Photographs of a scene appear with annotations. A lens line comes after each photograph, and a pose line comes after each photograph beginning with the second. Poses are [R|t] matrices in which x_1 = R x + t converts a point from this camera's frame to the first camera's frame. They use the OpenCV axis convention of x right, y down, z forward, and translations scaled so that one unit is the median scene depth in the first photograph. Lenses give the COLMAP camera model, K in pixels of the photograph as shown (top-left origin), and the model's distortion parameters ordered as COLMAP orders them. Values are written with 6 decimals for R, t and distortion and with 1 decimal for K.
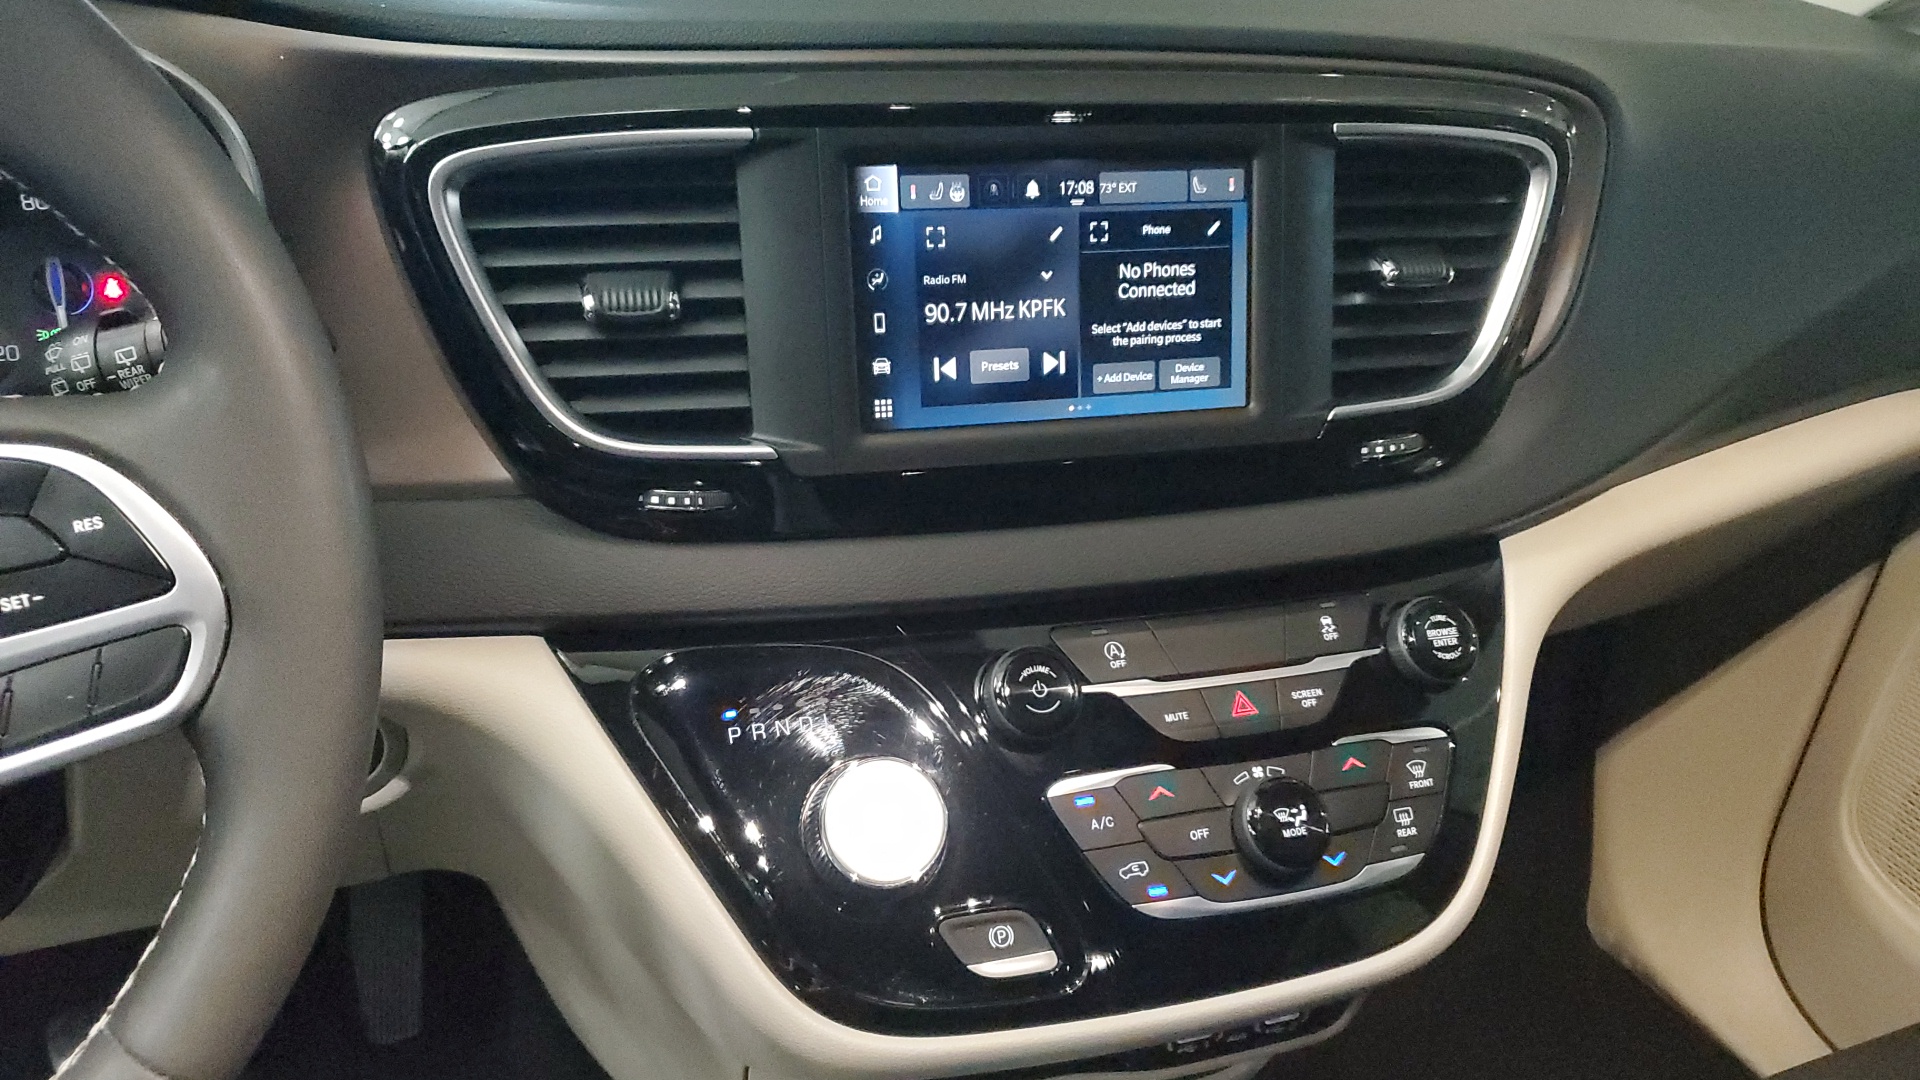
lens RADIAL K [[1526.1, 0, 973.0], [0, 1526.1, 562.2], [0, 0, 1]] dist [0.161898, -0.392282]
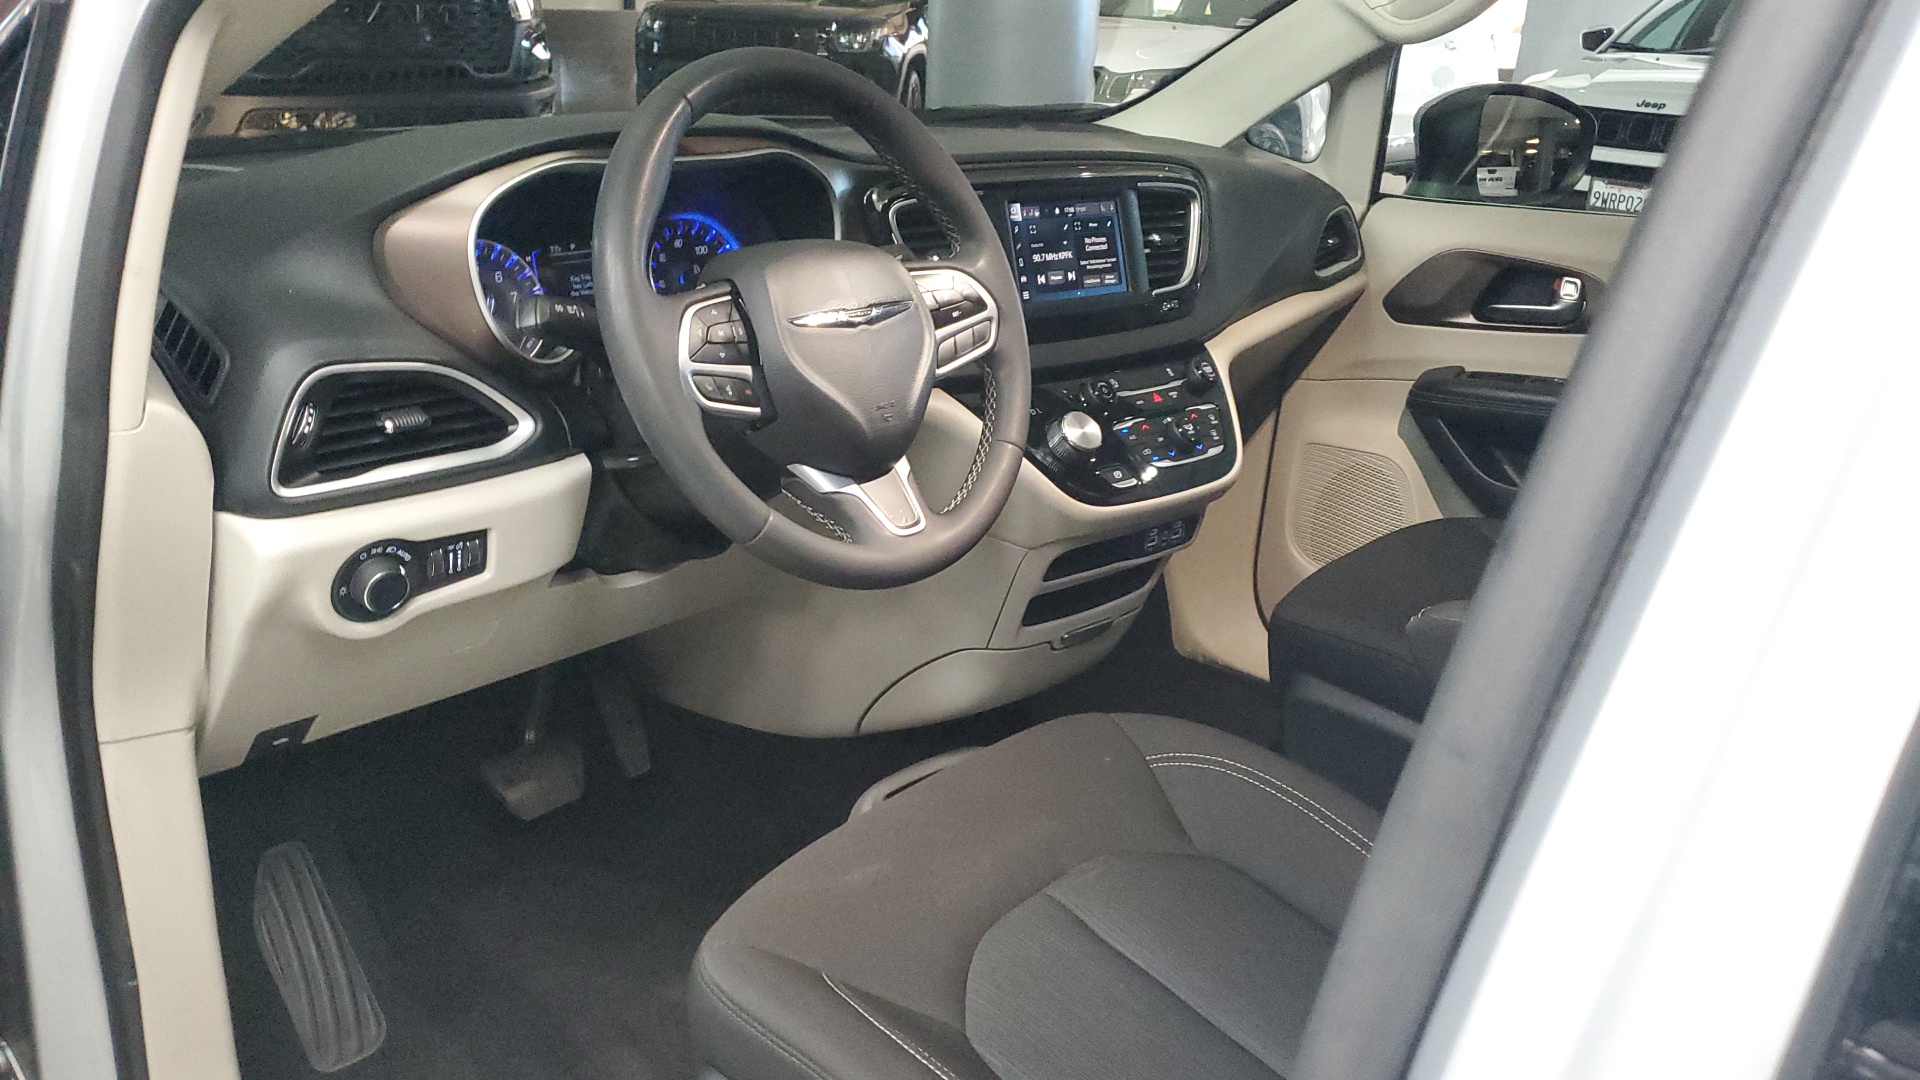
lens RADIAL K [[1526.1, 0, 973.0], [0, 1526.1, 562.2], [0, 0, 1]] dist [0.161898, -0.392282]
pose [[0.890546, -0.157267, 0.426843, -1.321800], [0.204209, 0.976686, -0.066202, 0.496464], [-0.406480, 0.146121, 0.901899, -1.244894]]
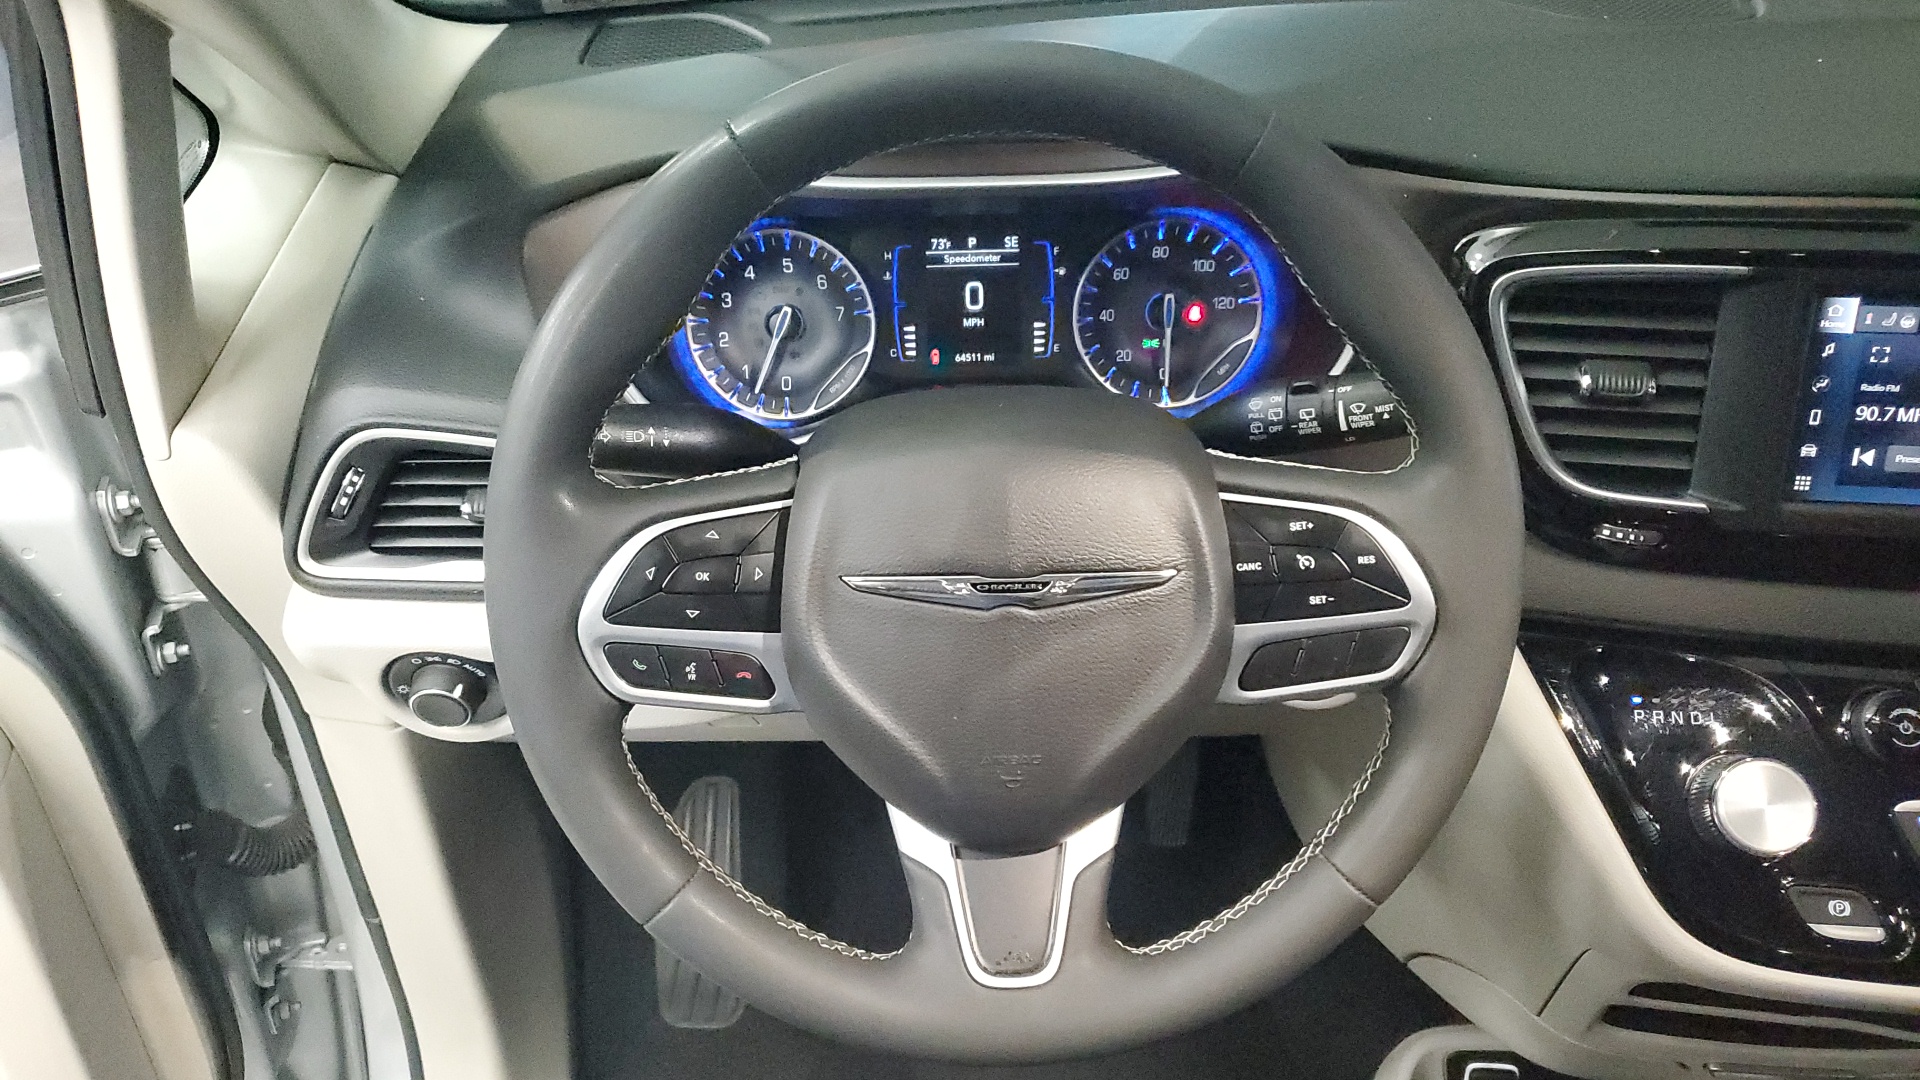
lens RADIAL K [[1522.0, 0, 960.0], [0, 1522.0, 540.0], [0, 0, 1]] dist [0.047371, -0.009721]
pose [[0.930345, 0.159466, -0.330196, -0.277618], [-0.127622, 0.985002, 0.116121, -0.113282], [0.343761, -0.065893, 0.936742, -0.432722]]
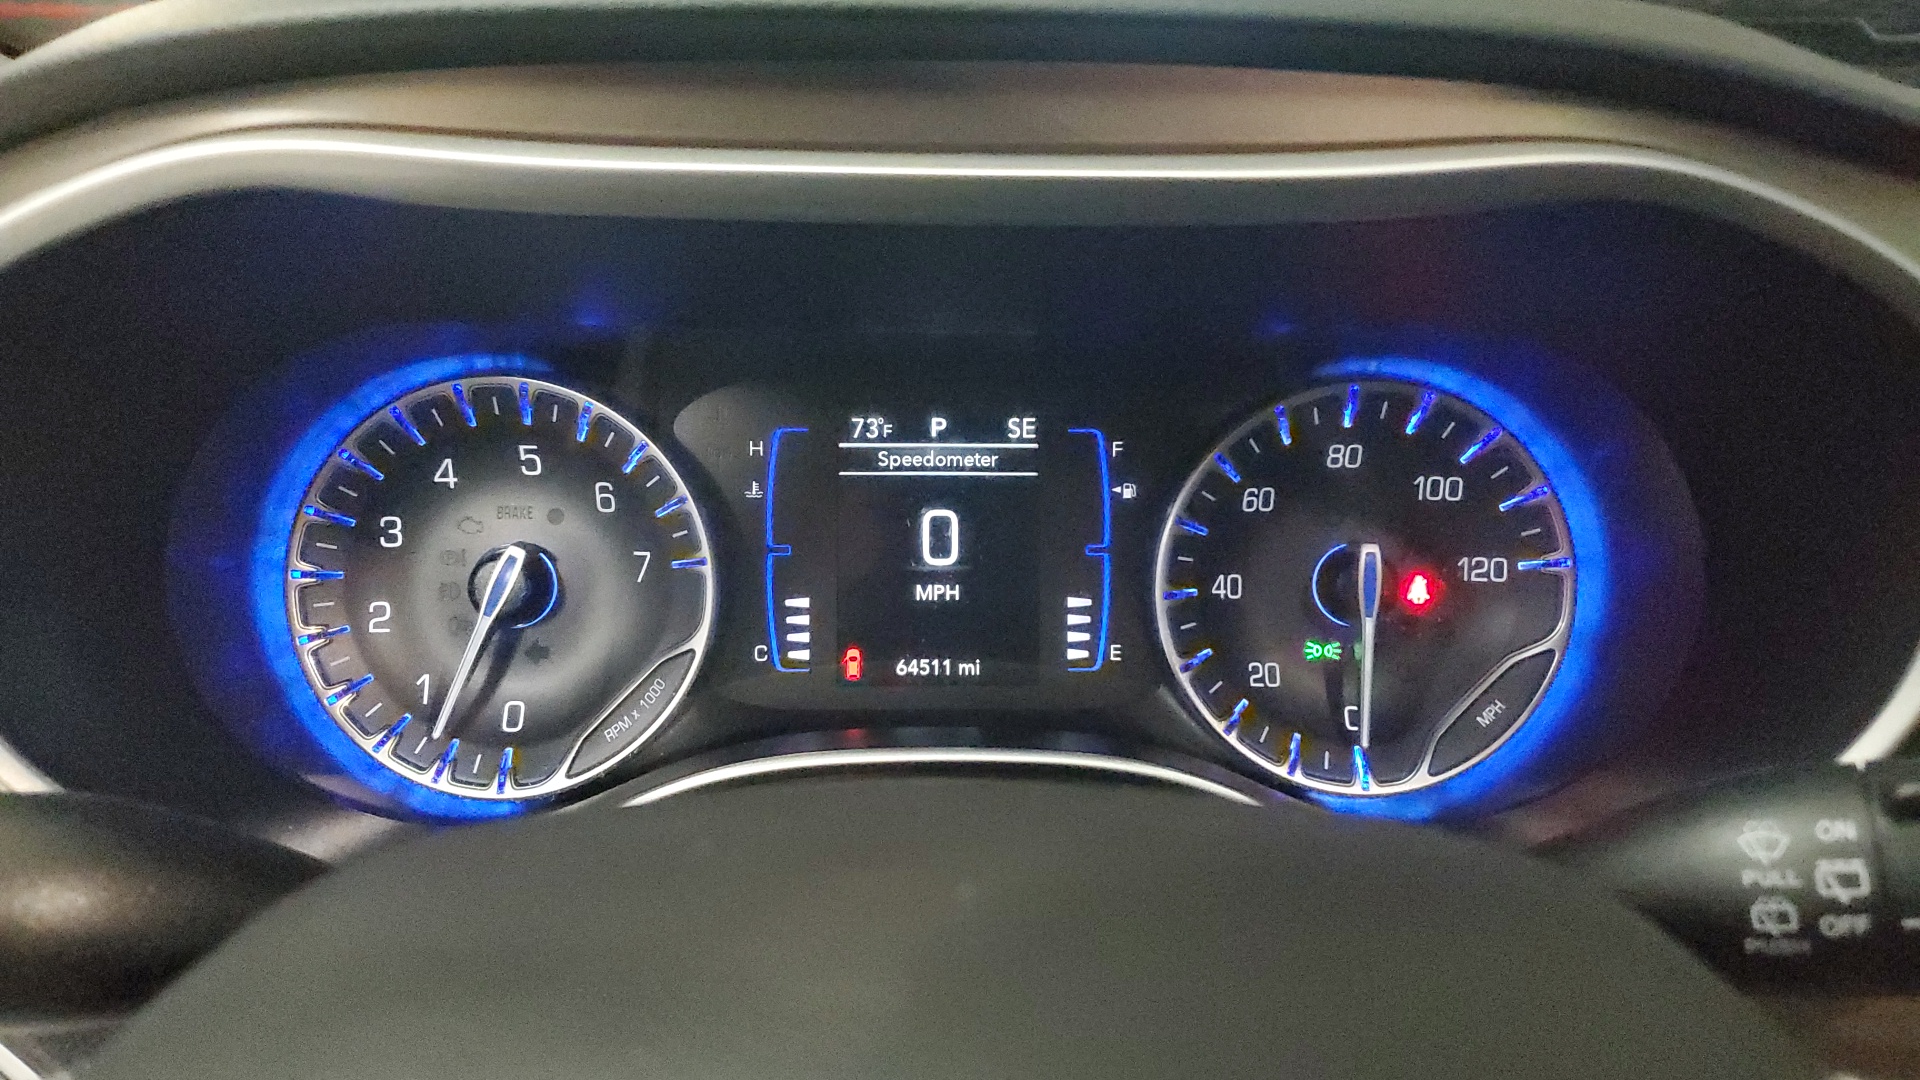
lens RADIAL K [[1526.1, 0, 973.0], [0, 1526.1, 562.2], [0, 0, 1]] dist [0.161898, -0.392282]
pose [[0.923407, 0.119799, -0.364647, -0.525216], [-0.155812, 0.985240, -0.070884, -0.119418], [0.350773, 0.122271, 0.928444, 0.342620]]
